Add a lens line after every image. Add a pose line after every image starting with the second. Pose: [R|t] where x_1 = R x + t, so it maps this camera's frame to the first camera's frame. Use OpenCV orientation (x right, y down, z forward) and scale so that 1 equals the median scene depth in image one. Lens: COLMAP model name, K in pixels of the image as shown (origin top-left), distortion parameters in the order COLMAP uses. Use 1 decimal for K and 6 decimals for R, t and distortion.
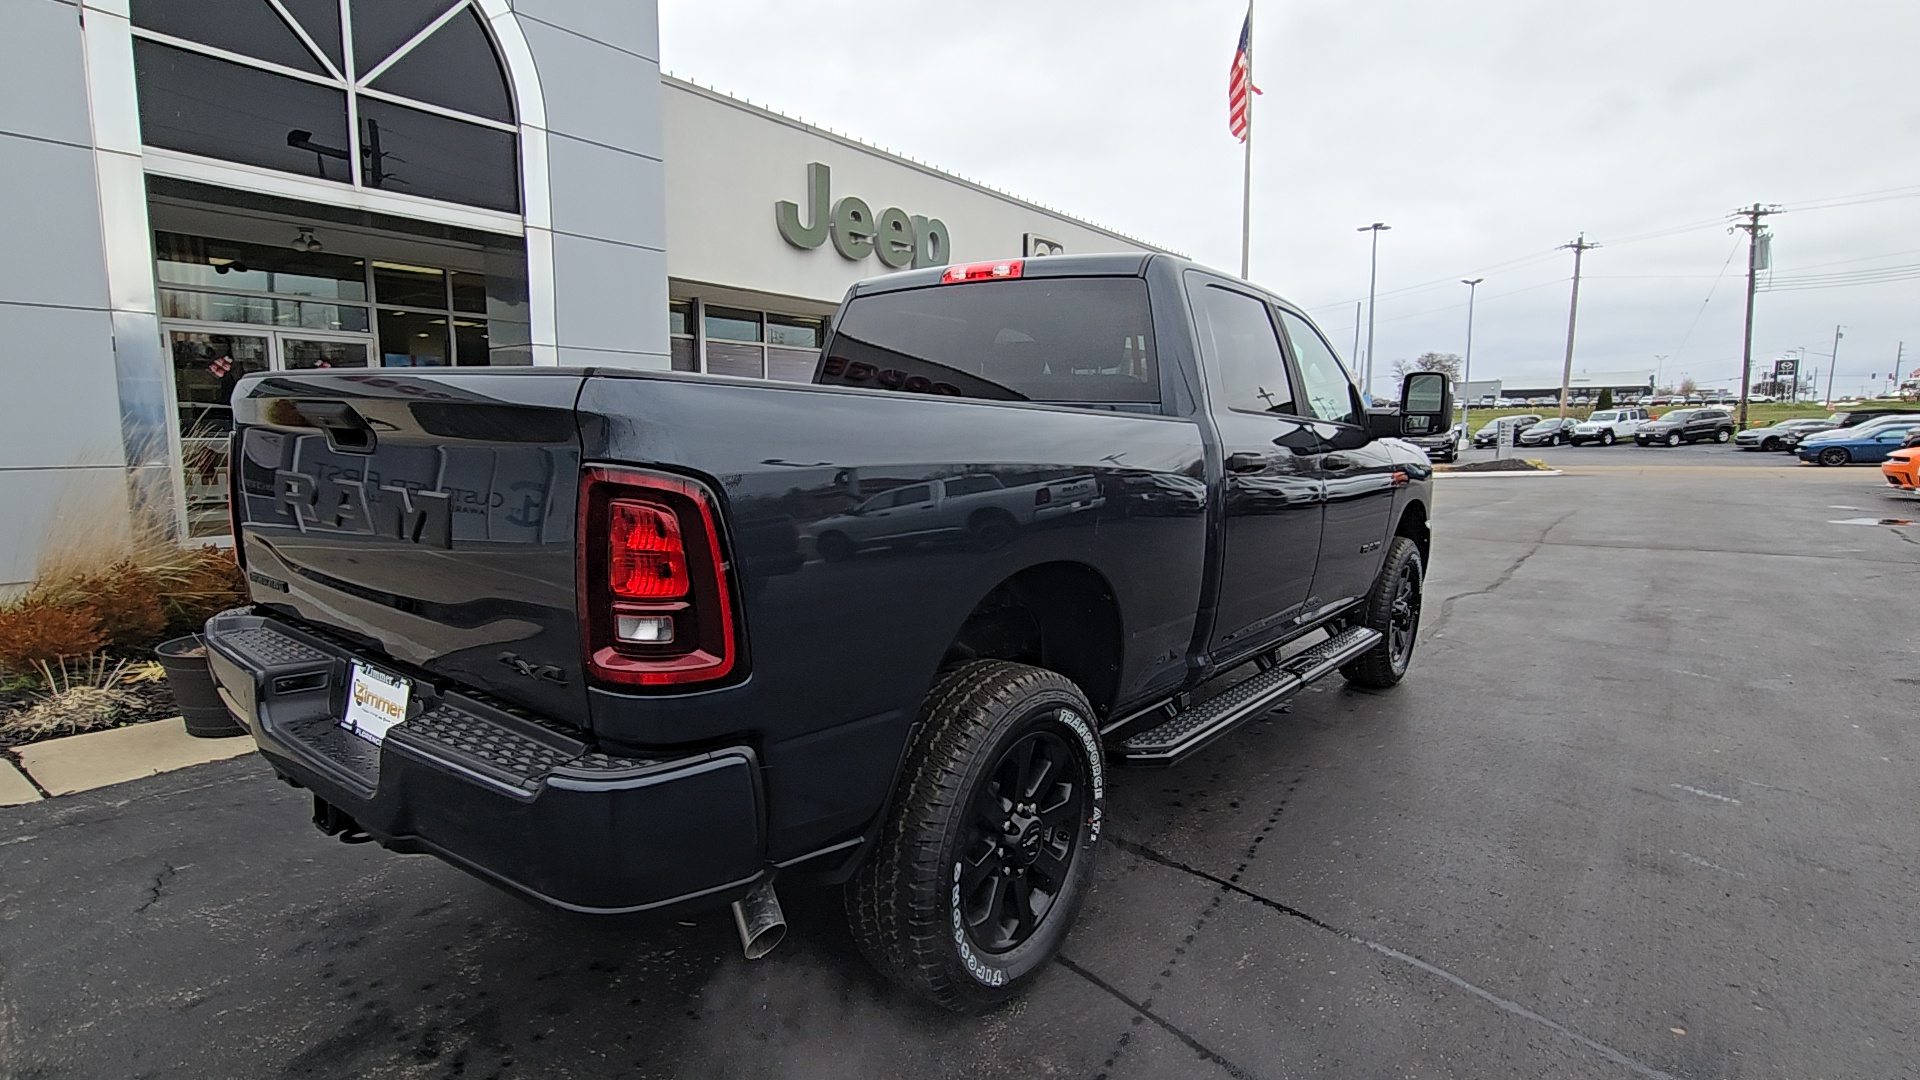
lens RADIAL K [[966.5, 0, 957.7], [0, 966.5, 544.3], [0, 0, 1]] dist [0.002268, 0.000136]
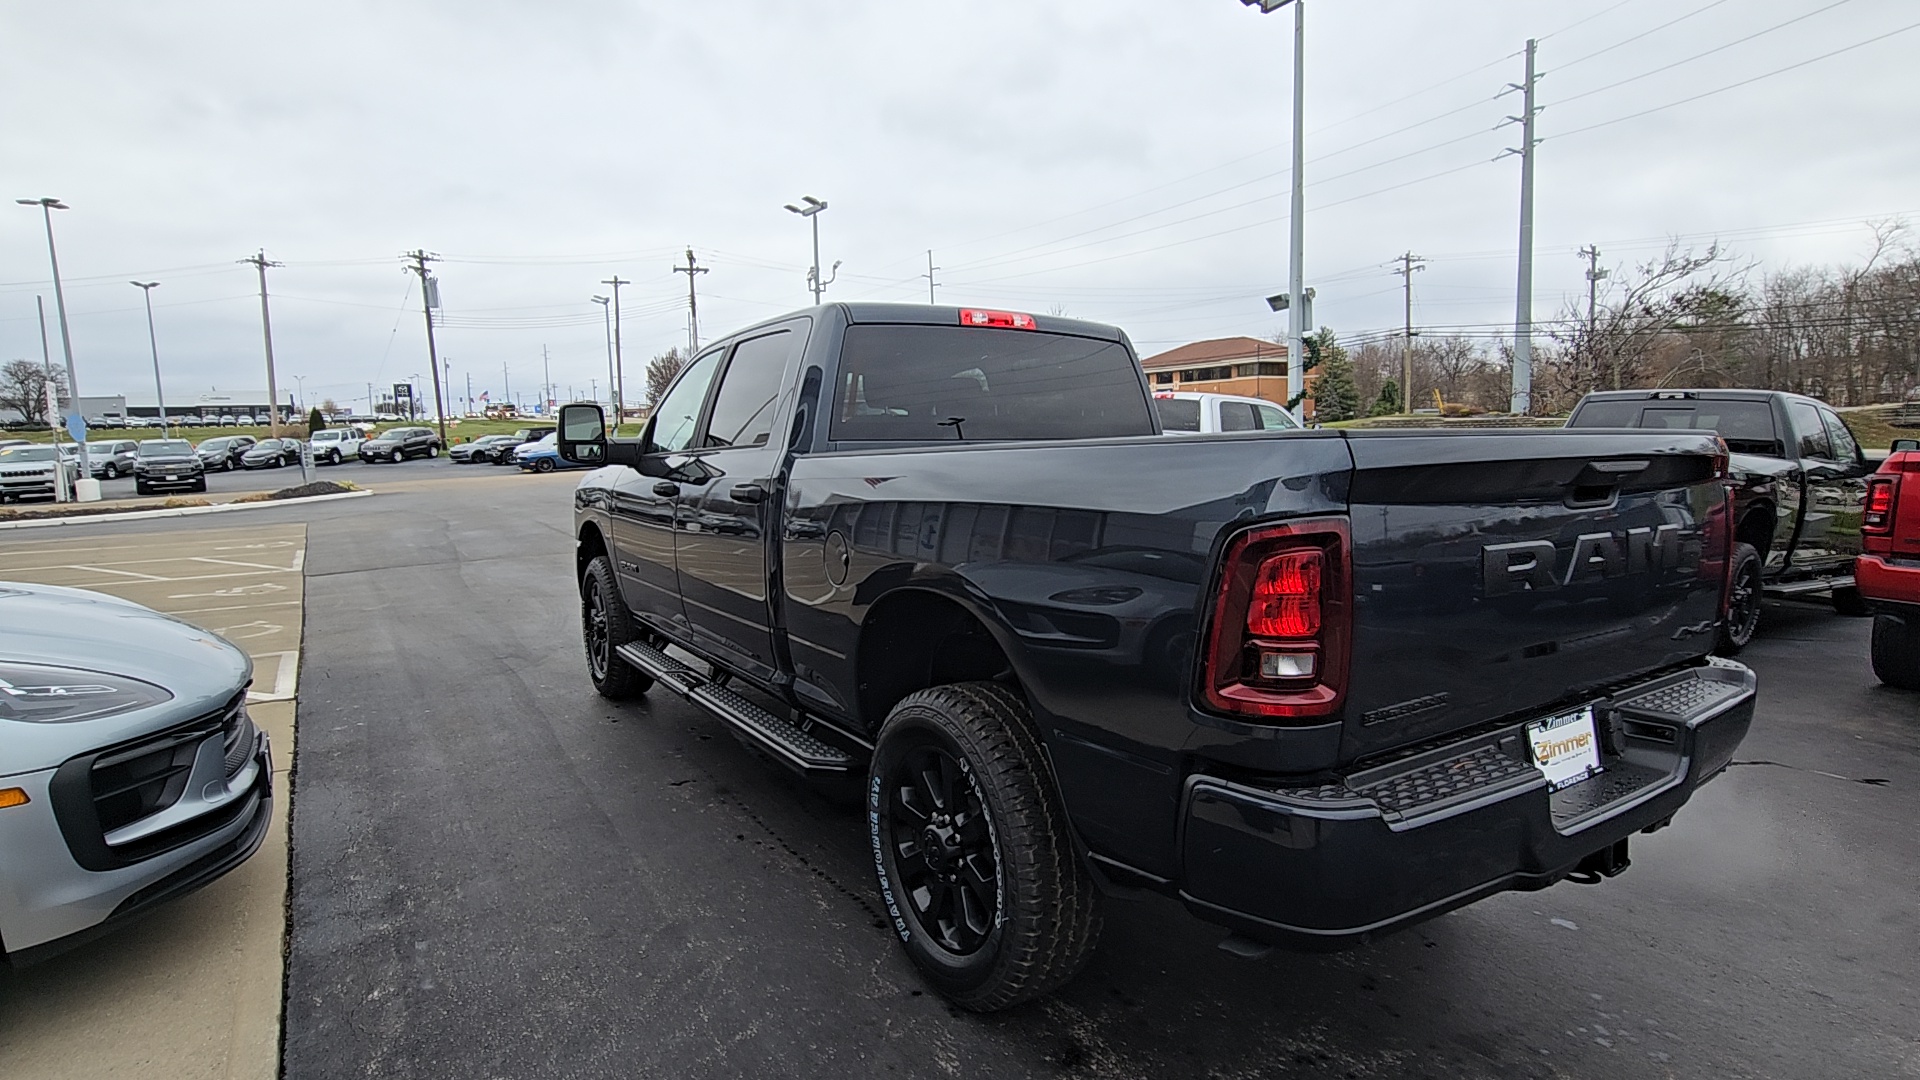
lens RADIAL K [[966.5, 0, 951.0], [0, 966.5, 540.3], [0, 0, 1]] dist [0.002268, 0.000136]
pose [[0.326468, -0.118779, 0.937715, -0.247034], [0.139653, 0.987246, 0.076432, -0.030459], [-0.934835, 0.106002, 0.338892, 0.162725]]
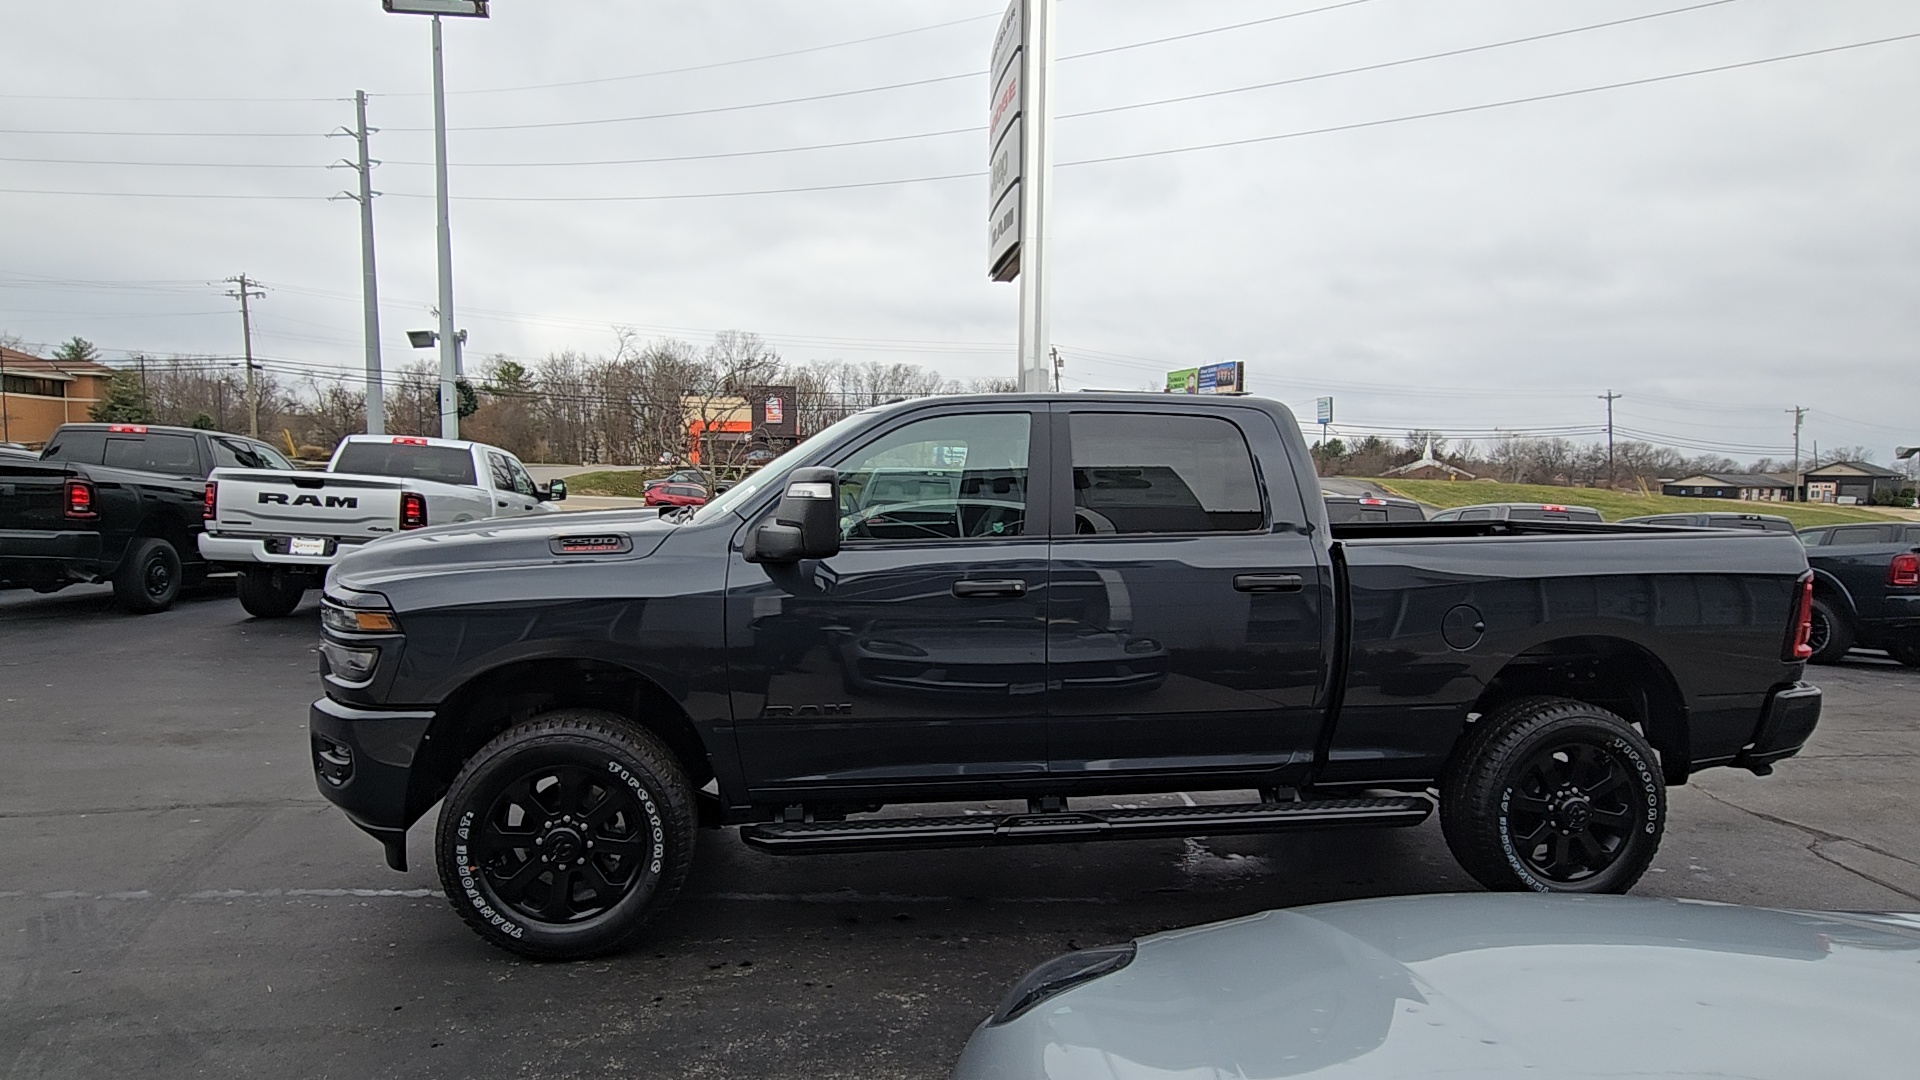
lens RADIAL K [[966.5, 0, 941.1], [0, 966.5, 546.4], [0, 0, 1]] dist [0.002268, 0.000136]
pose [[-0.705815, -0.072404, 0.704686, -0.153234], [0.064602, 0.984039, 0.165812, -0.081014], [-0.705444, 0.162557, -0.689872, 0.489755]]
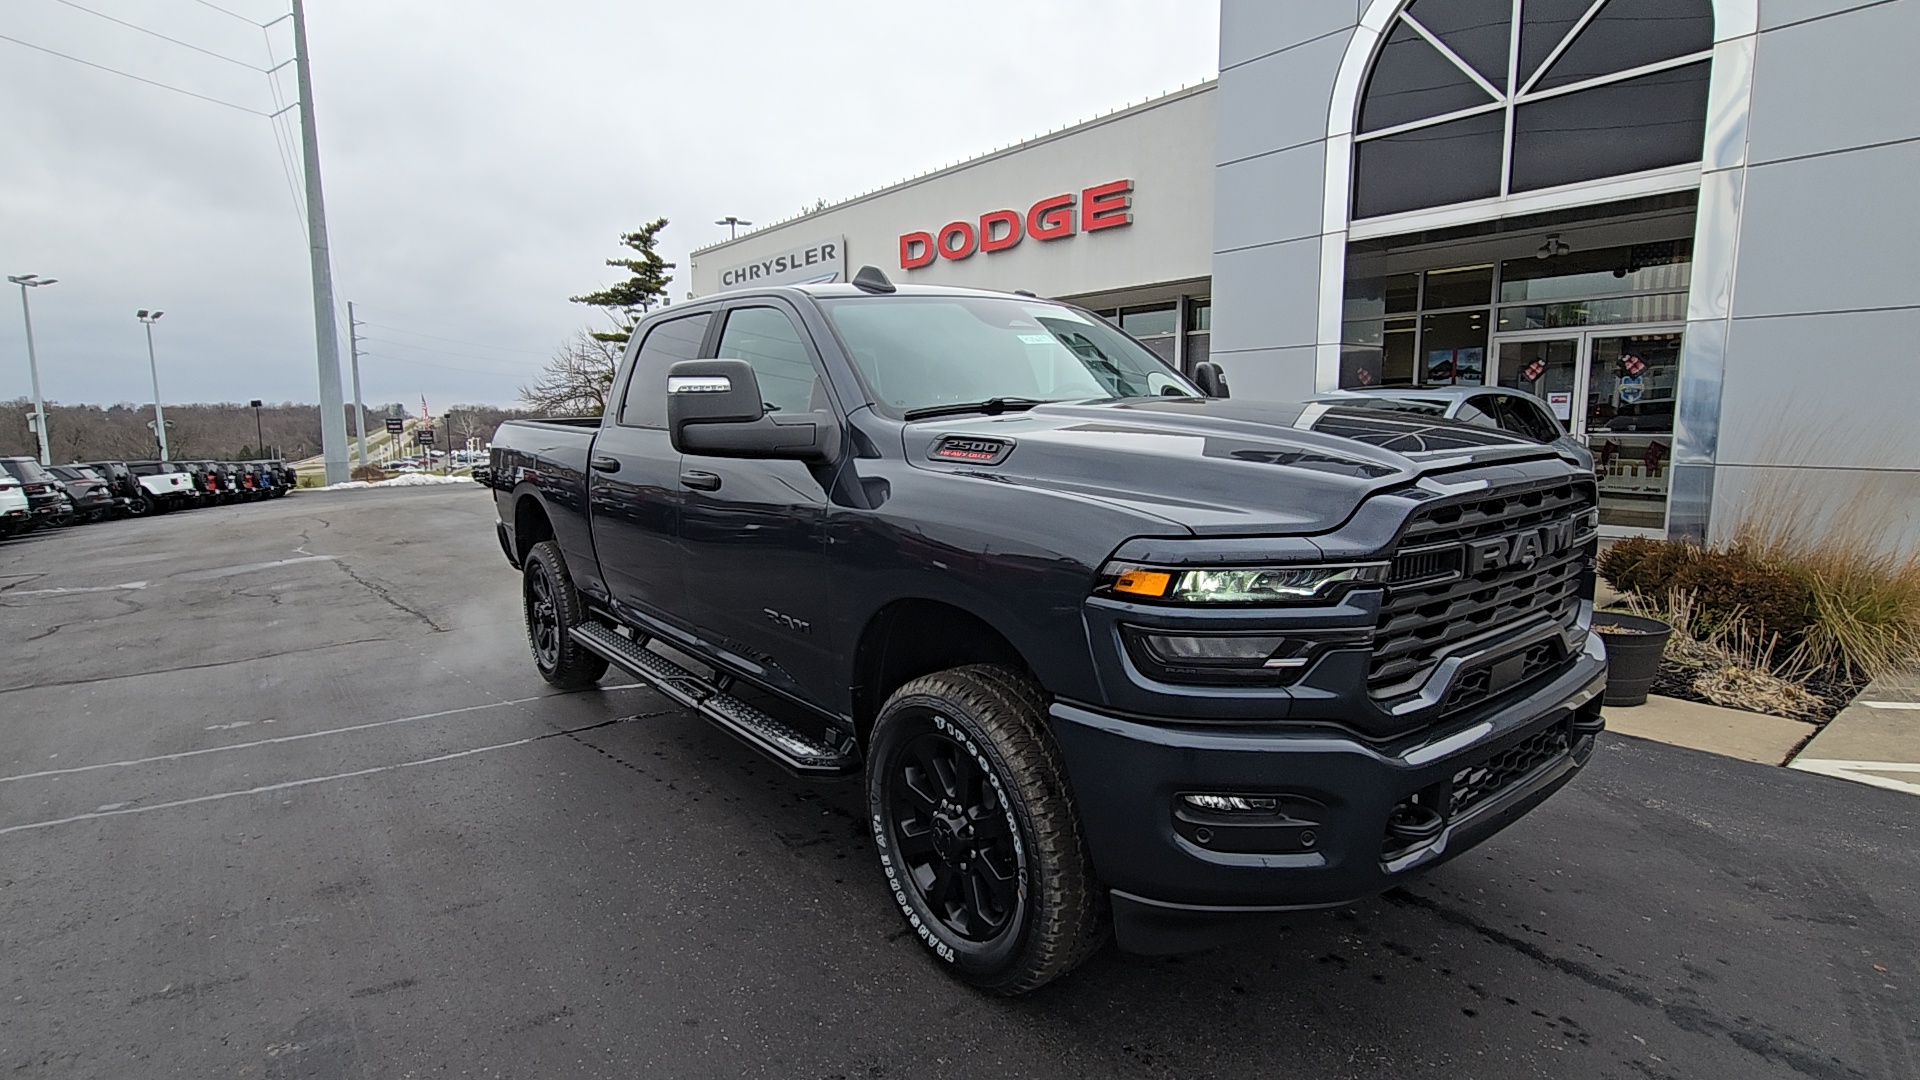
lens RADIAL K [[966.5, 0, 942.7], [0, 966.5, 541.6], [0, 0, 1]] dist [0.002268, 0.000136]
pose [[-0.259190, 0.121446, -0.958160, 0.336870], [-0.109715, 0.981939, 0.154139, -0.054137], [0.959574, 0.145076, -0.241184, 0.409021]]
